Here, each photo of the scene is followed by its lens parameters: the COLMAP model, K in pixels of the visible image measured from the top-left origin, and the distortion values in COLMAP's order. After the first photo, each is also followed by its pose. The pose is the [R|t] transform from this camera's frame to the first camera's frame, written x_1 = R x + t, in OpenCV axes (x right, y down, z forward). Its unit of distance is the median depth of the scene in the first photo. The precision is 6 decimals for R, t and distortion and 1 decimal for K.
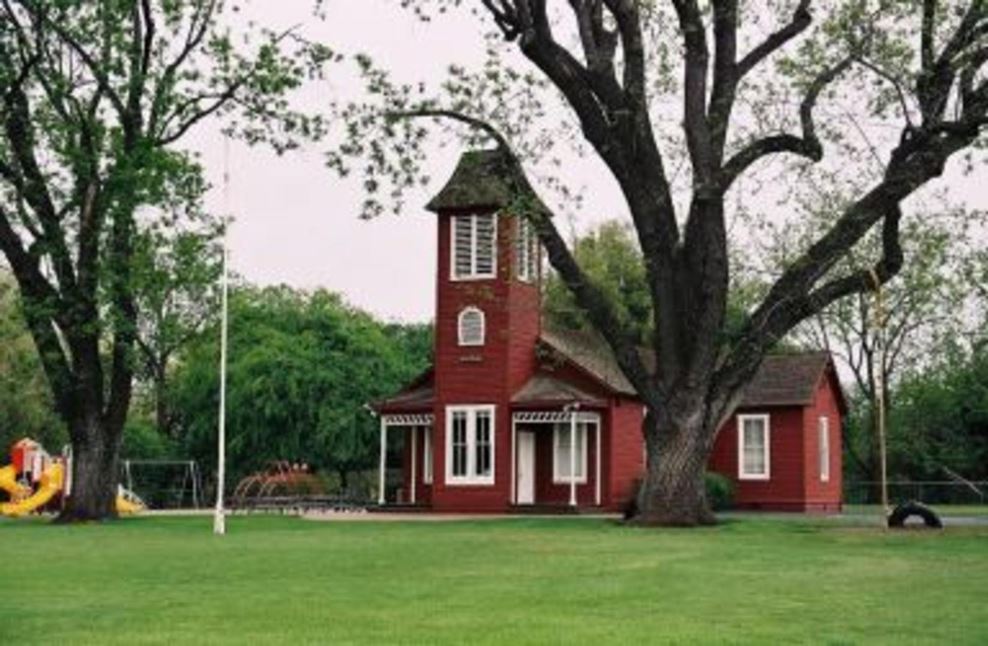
lens RADIAL K [[1488.5, 0, 503.5], [0, 1488.5, 332.3], [0, 0, 1]] dist [0.249081, 0.000000]
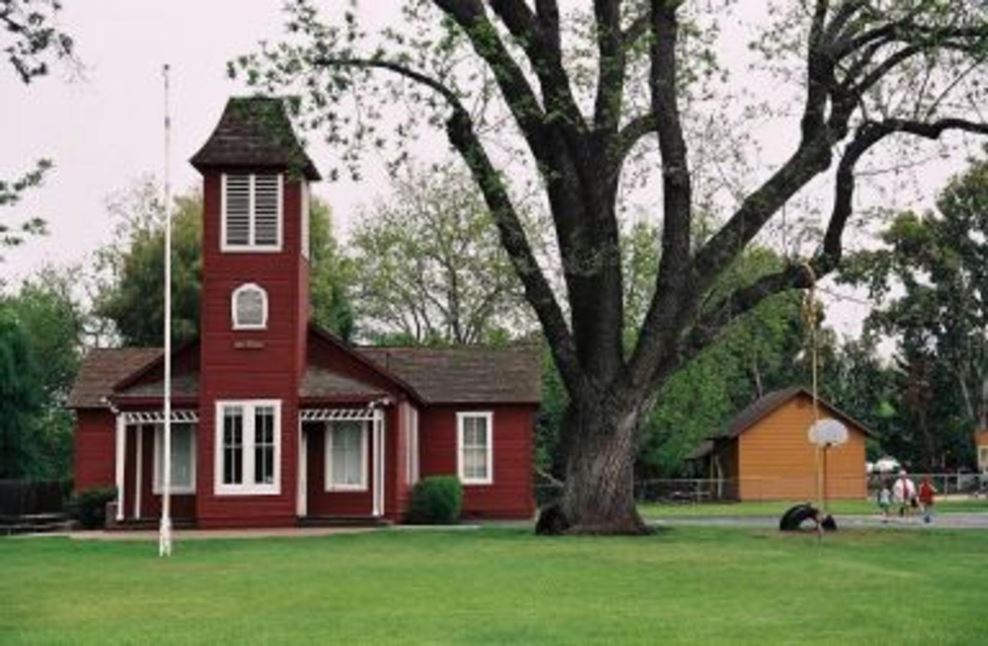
lens RADIAL K [[1787.4, 0, 491.9], [0, 1787.4, 330.9], [0, 0, 1]] dist [0.385643, 0.000000]
pose [[0.922574, 0.025716, 0.384961, -0.286792], [-0.030282, 0.999525, 0.005802, -0.000383], [-0.384629, -0.017010, 0.922914, 0.007311]]
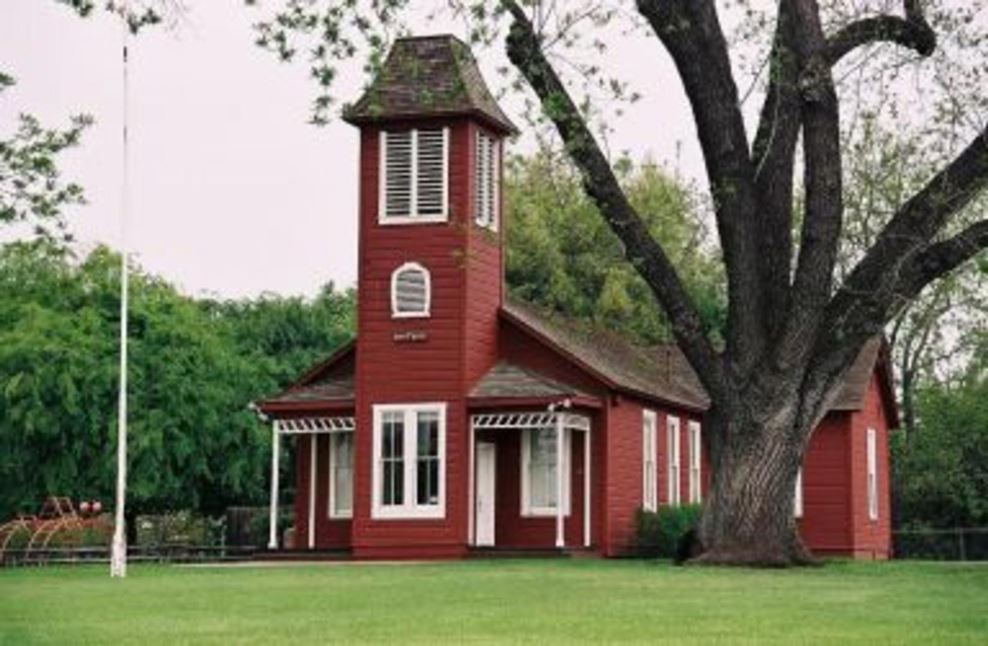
lens RADIAL K [[2145.4, 0, 493.5], [0, 2145.4, 328.7], [0, 0, 1]] dist [0.540979, 0.000000]
pose [[0.994853, 0.008201, 0.100998, -0.084267], [-0.008133, 0.999966, -0.001083, 0.014554], [-0.101004, 0.000256, 0.994886, -0.001811]]
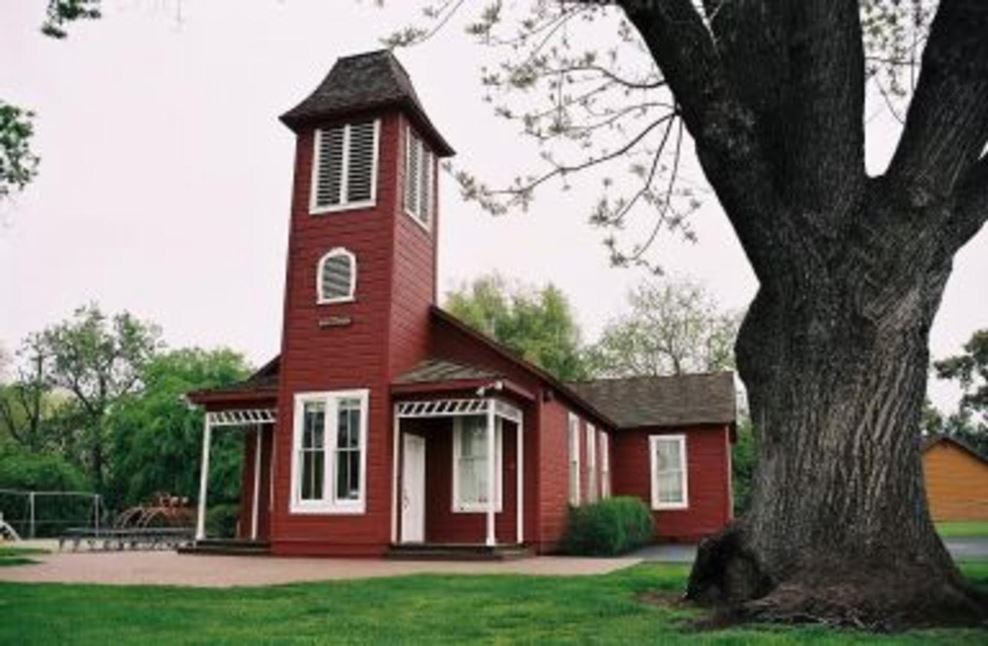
lens RADIAL K [[859.1, 0, 474.0], [0, 859.1, 312.6], [0, 0, 1]] dist [-0.137413, 0.030849]
pose [[0.994373, 0.022528, 0.103514, 0.000514], [-0.007496, 0.989641, -0.143365, 0.067632], [-0.105671, 0.141783, 0.984241, 0.613847]]
